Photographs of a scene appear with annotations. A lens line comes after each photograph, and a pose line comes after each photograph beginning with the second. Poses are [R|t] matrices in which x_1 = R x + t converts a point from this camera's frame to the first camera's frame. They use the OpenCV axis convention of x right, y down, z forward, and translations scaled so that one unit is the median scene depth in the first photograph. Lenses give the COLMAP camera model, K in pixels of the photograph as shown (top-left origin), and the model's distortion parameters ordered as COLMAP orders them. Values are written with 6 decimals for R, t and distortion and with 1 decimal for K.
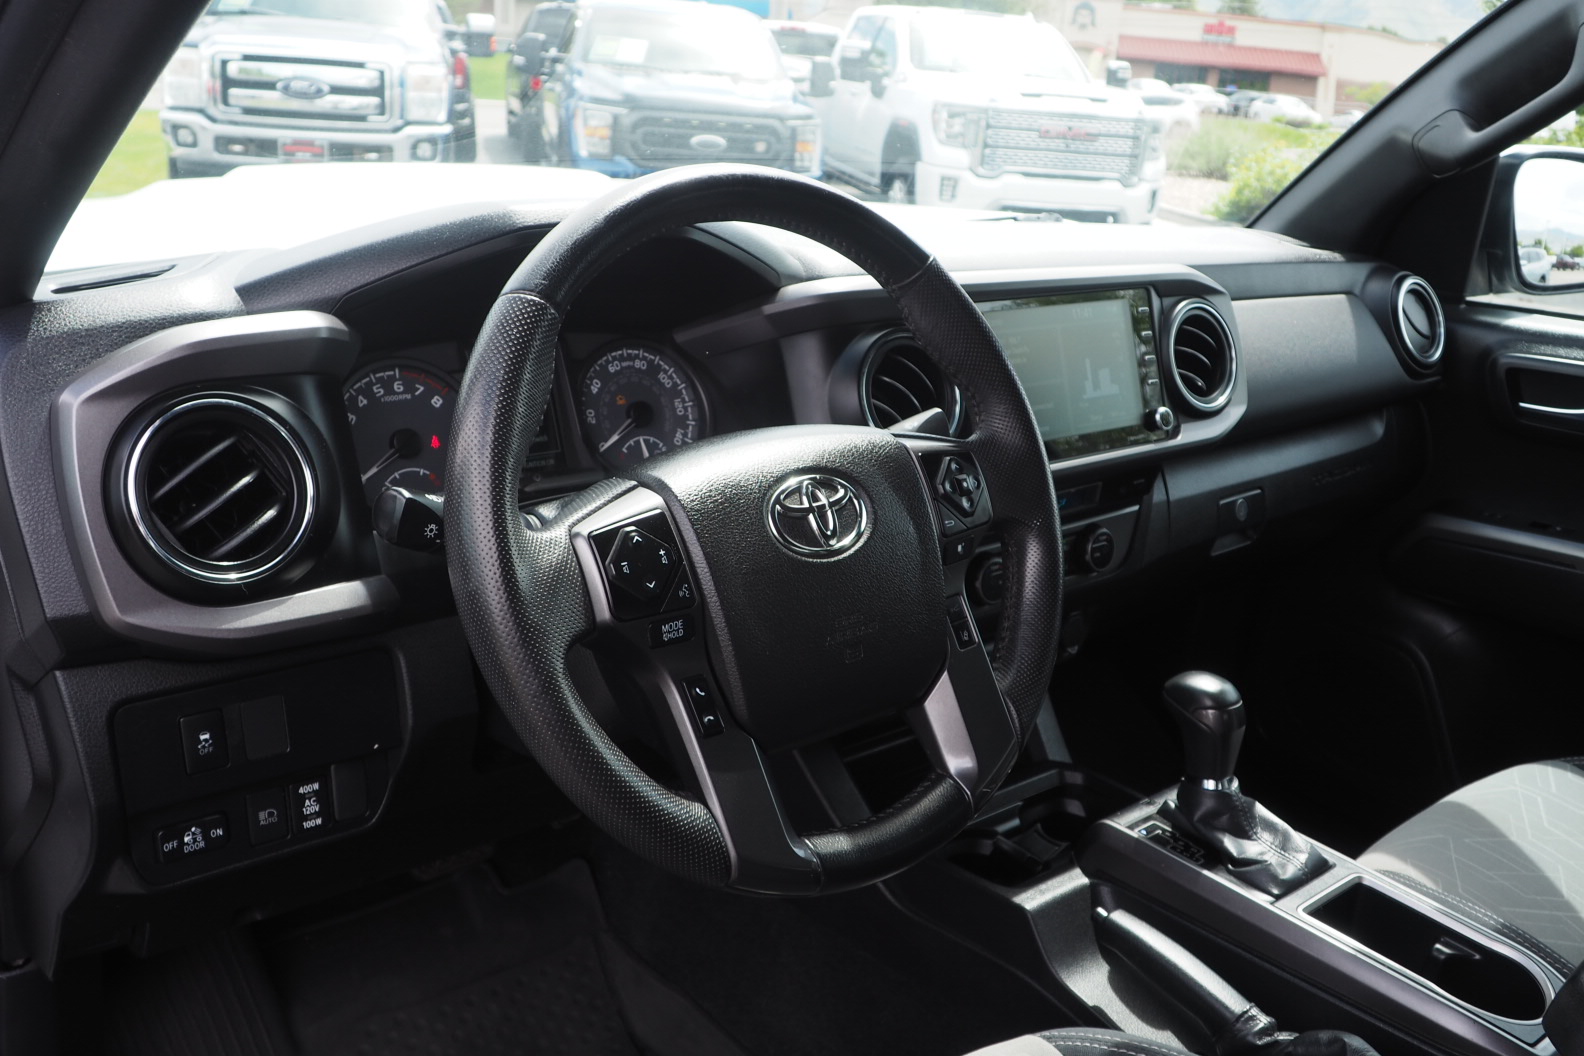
lens RADIAL K [[1351.7, 0, 762.7], [0, 1351.7, 525.8], [0, 0, 1]] dist [-0.038364, 0.001630]
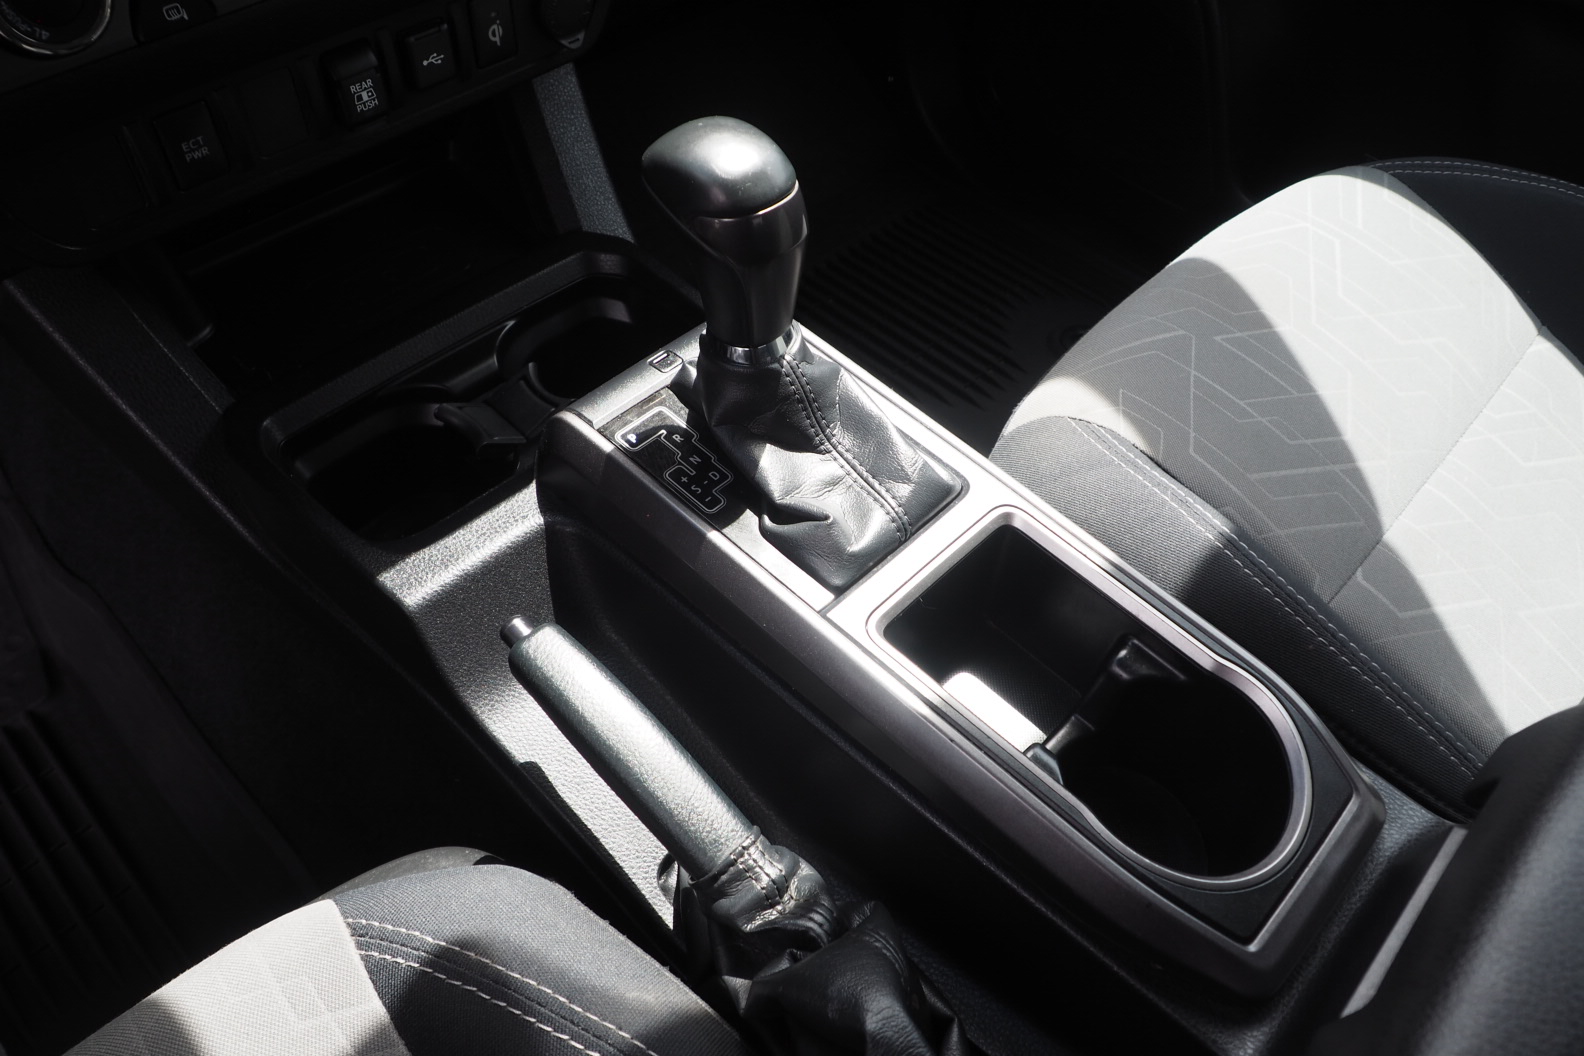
lens RADIAL K [[1119.8, 0, 792.0], [0, 1119.8, 528.0], [0, 0, 1]] dist [-0.039524, 0.009002]
pose [[0.991728, -0.094950, 0.086369, 0.278674], [0.032024, 0.834643, 0.549859, 0.013254], [-0.124296, -0.542545, 0.830780, 0.549232]]
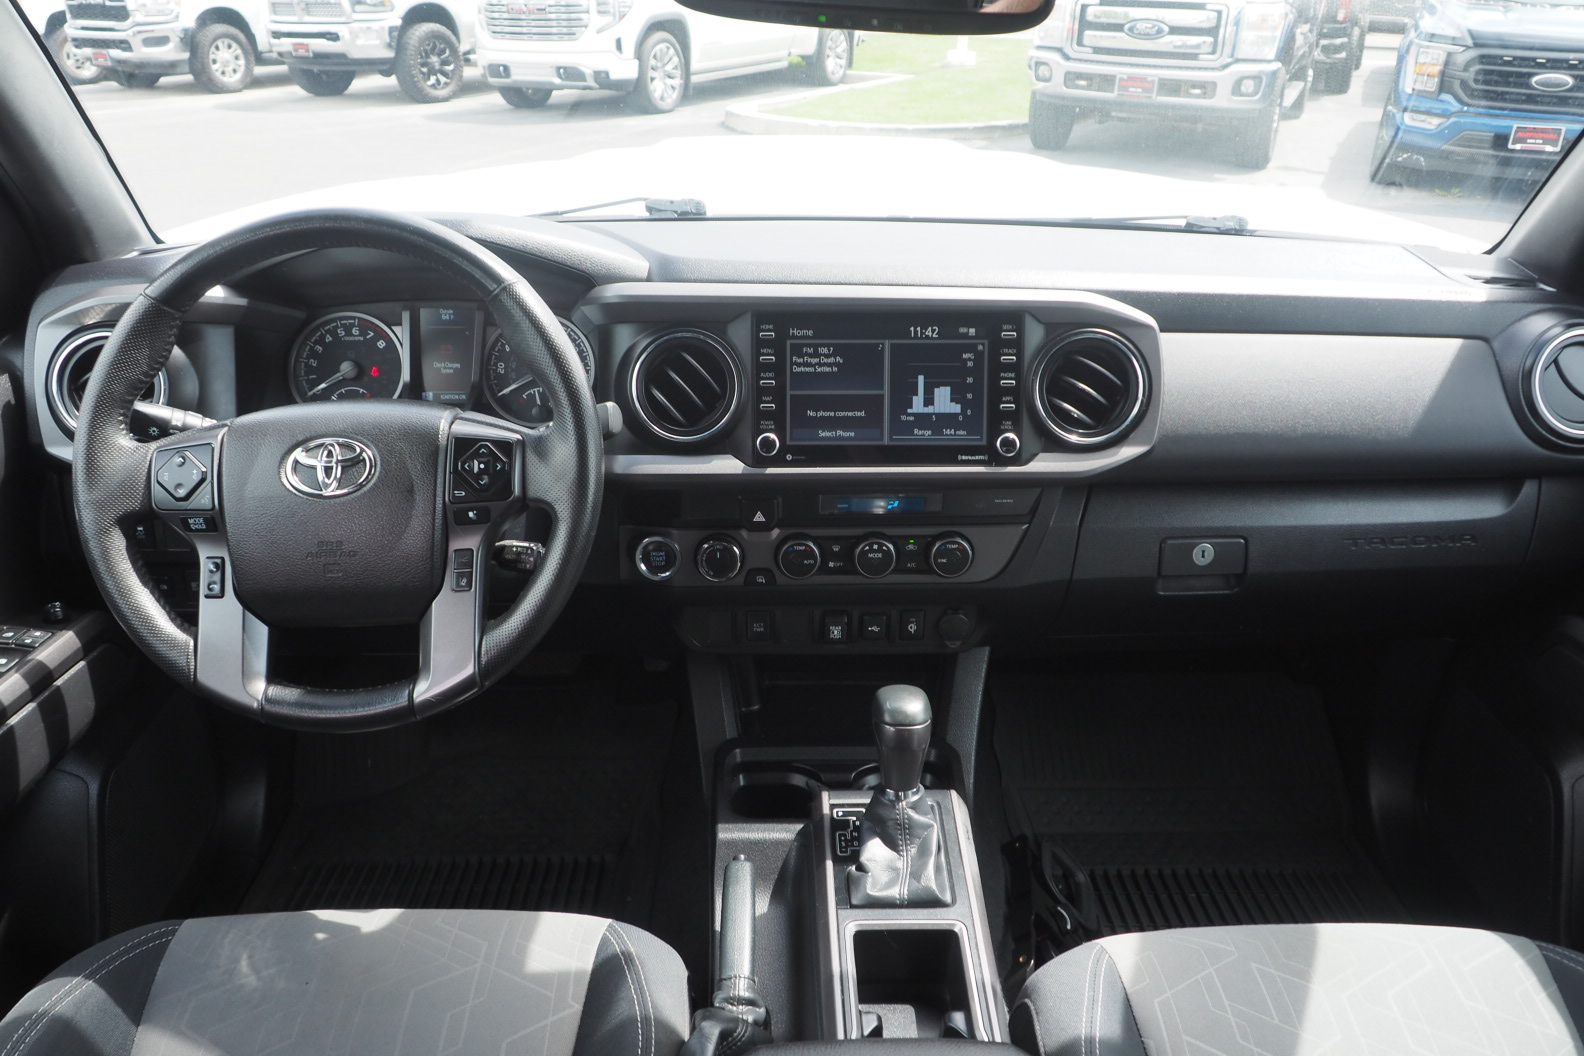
lens RADIAL K [[1179.7, 0, 792.0], [0, 1179.7, 528.0], [0, 0, 1]] dist [-0.038816, 0.009385]
pose [[0.789022, 0.214724, -0.575619, 0.689348], [-0.158424, 0.976359, 0.147053, -0.122084], [0.593587, -0.024836, 0.804387, 0.194342]]
